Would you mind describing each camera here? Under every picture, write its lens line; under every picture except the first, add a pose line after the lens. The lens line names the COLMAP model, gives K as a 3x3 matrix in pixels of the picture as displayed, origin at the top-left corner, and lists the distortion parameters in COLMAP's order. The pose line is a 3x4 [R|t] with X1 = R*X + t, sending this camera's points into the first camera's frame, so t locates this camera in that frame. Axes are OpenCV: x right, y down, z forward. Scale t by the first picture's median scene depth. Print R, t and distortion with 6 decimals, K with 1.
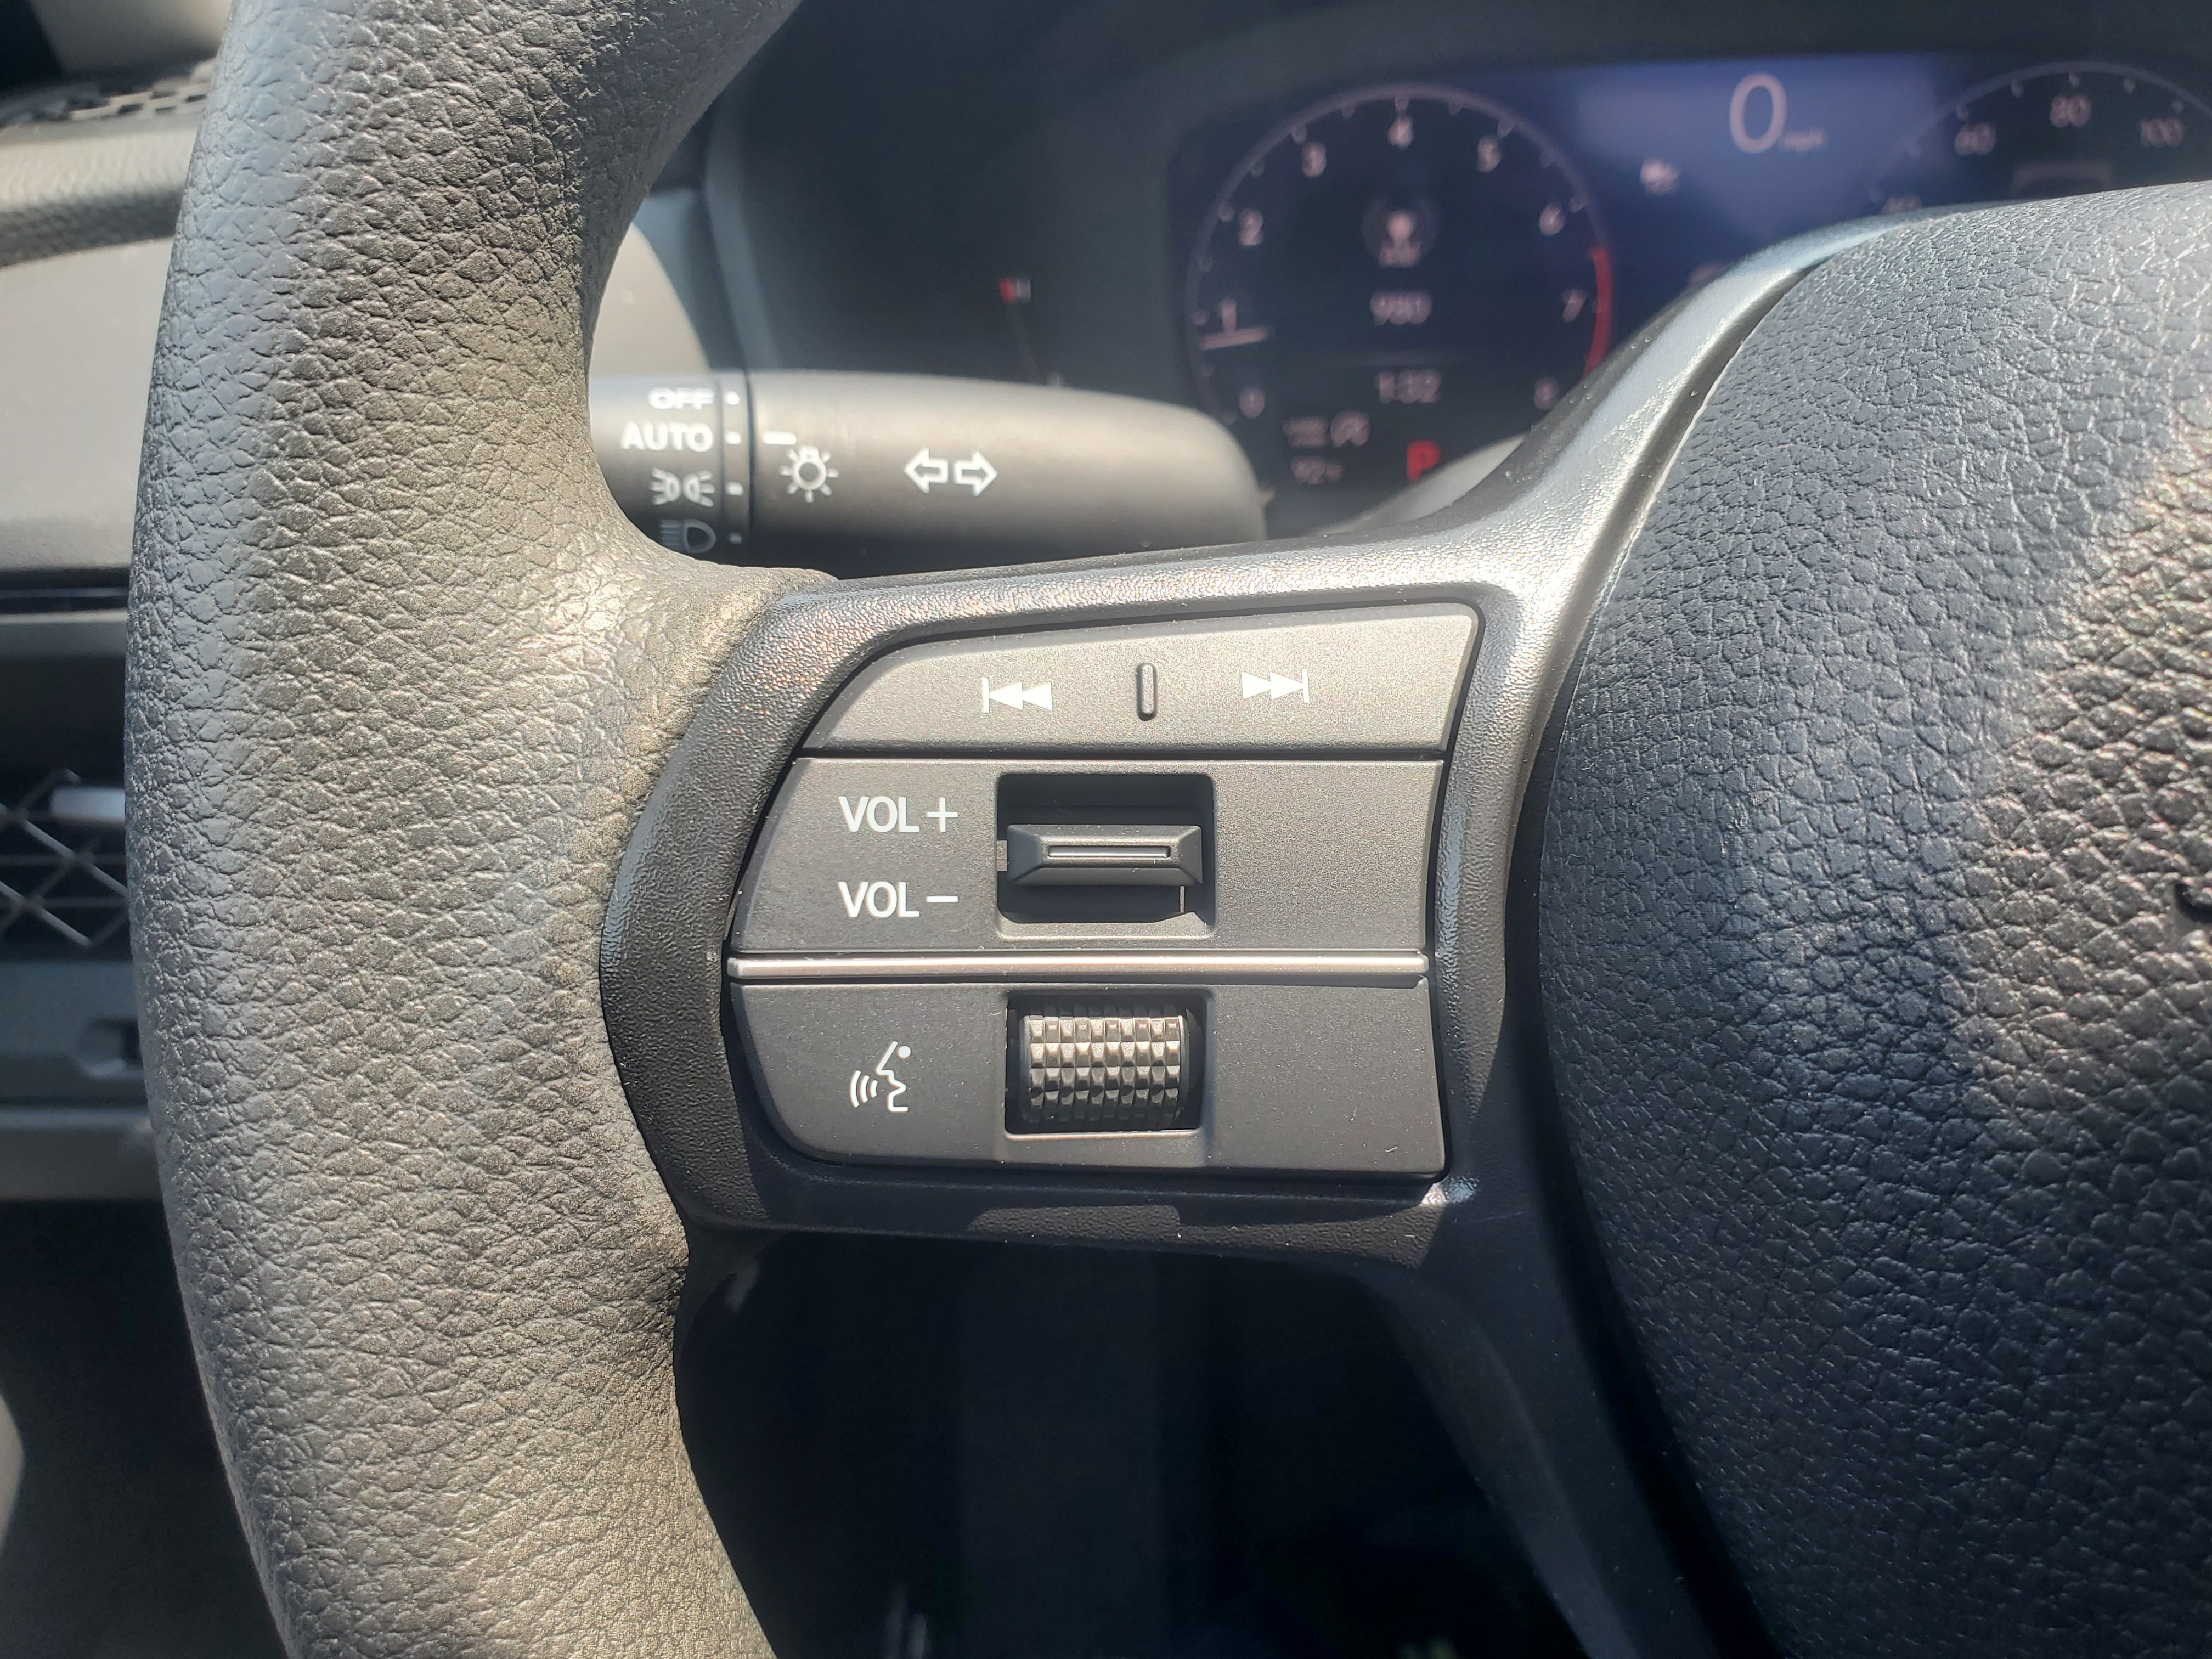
lens RADIAL K [[1772.4, 0, 1103.3], [0, 1772.4, 842.6], [0, 0, 1]] dist [0.047655, -0.082298]
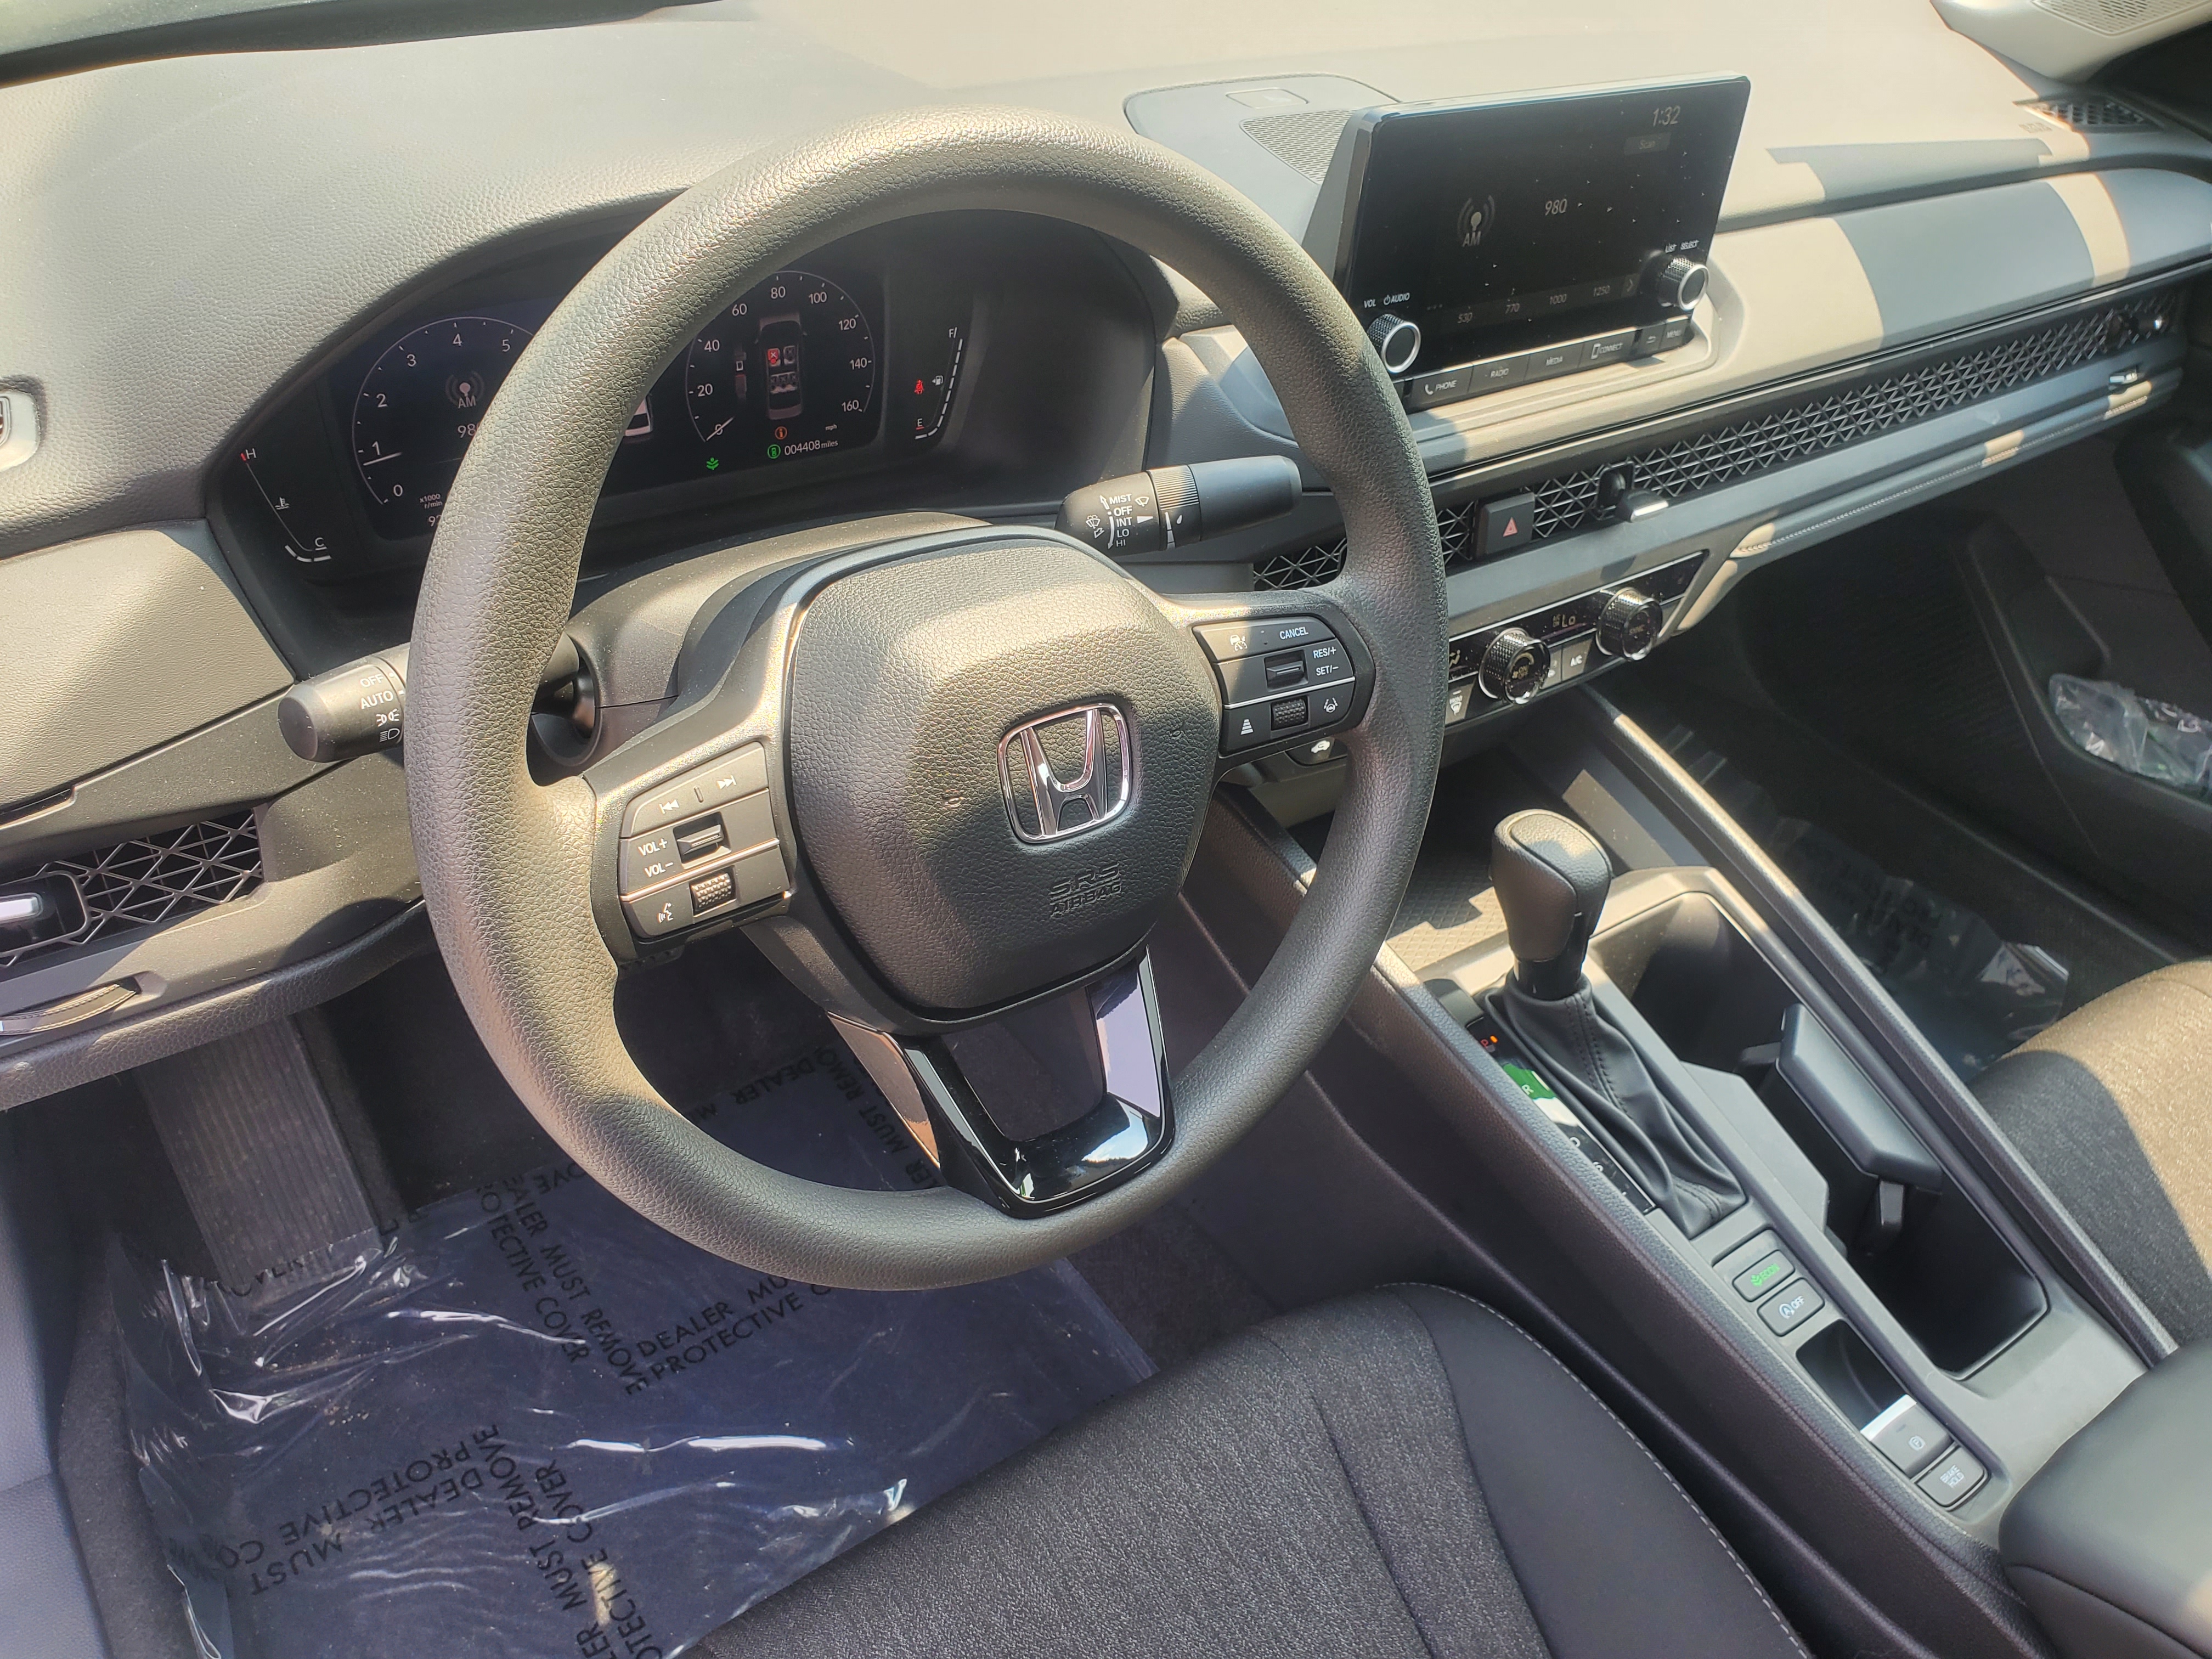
lens RADIAL K [[1846.4, 0, 1119.2], [0, 1846.4, 834.3], [0, 0, 1]] dist [0.030771, -0.027100]
pose [[0.751803, -0.296099, 0.589167, -1.661909], [0.154763, 0.947784, 0.278845, -0.974448], [-0.640968, -0.118455, 0.758372, -2.601287]]
